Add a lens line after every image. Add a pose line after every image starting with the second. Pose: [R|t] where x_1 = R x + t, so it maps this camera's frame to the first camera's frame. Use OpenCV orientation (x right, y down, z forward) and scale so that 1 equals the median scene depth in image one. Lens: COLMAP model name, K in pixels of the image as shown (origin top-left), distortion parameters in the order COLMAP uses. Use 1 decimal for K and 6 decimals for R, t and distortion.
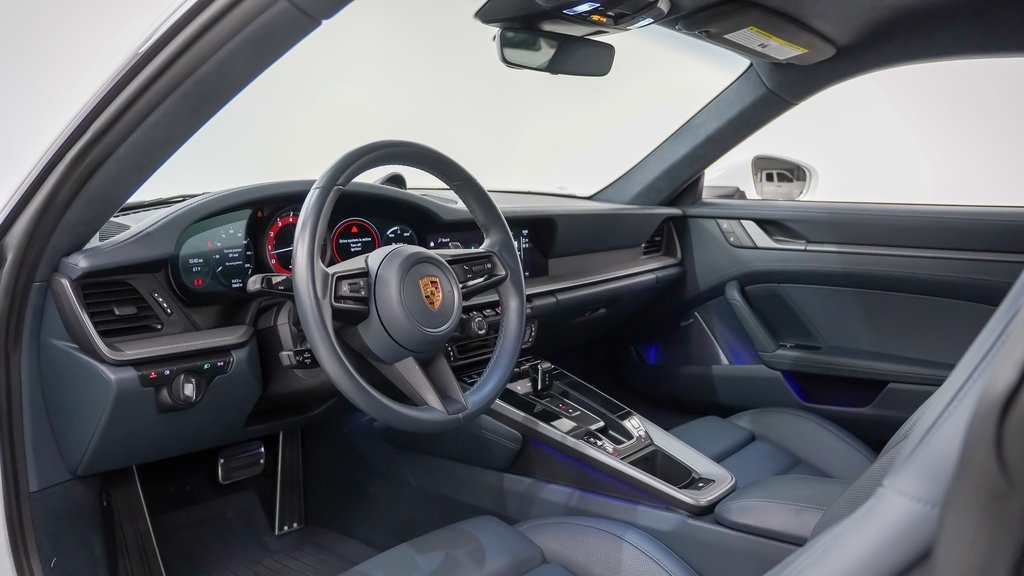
lens RADIAL K [[814.9, 0, 512.0], [0, 814.9, 288.0], [0, 0, 1]] dist [-0.157438, 0.001896]
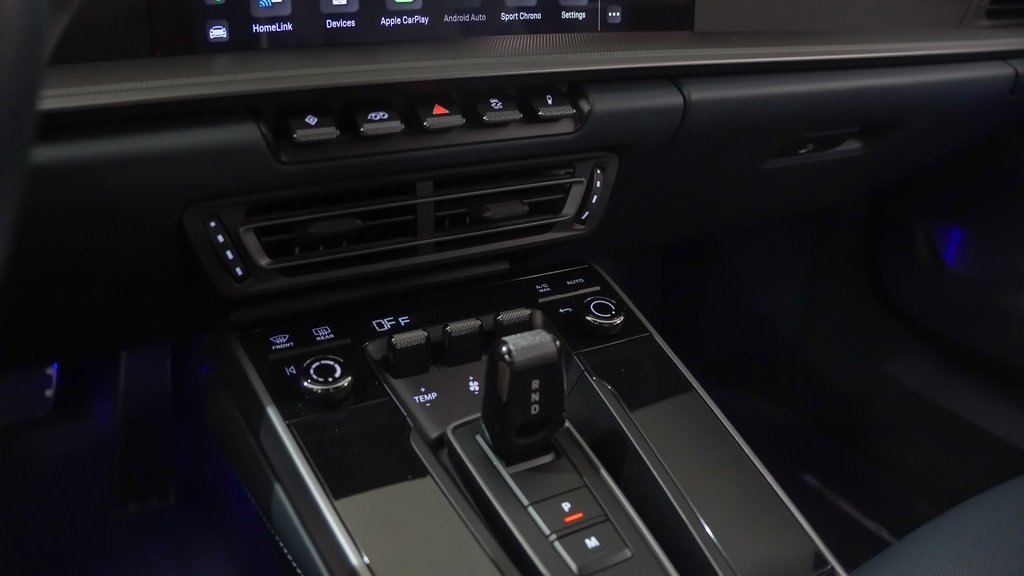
lens RADIAL K [[814.9, 0, 512.0], [0, 814.9, 288.0], [0, 0, 1]] dist [-0.157438, 0.001896]
pose [[0.935208, 0.153419, -0.319138, 0.104014], [-0.068966, 0.962924, 0.260807, 0.008102], [0.347319, -0.221899, 0.911115, 0.685737]]
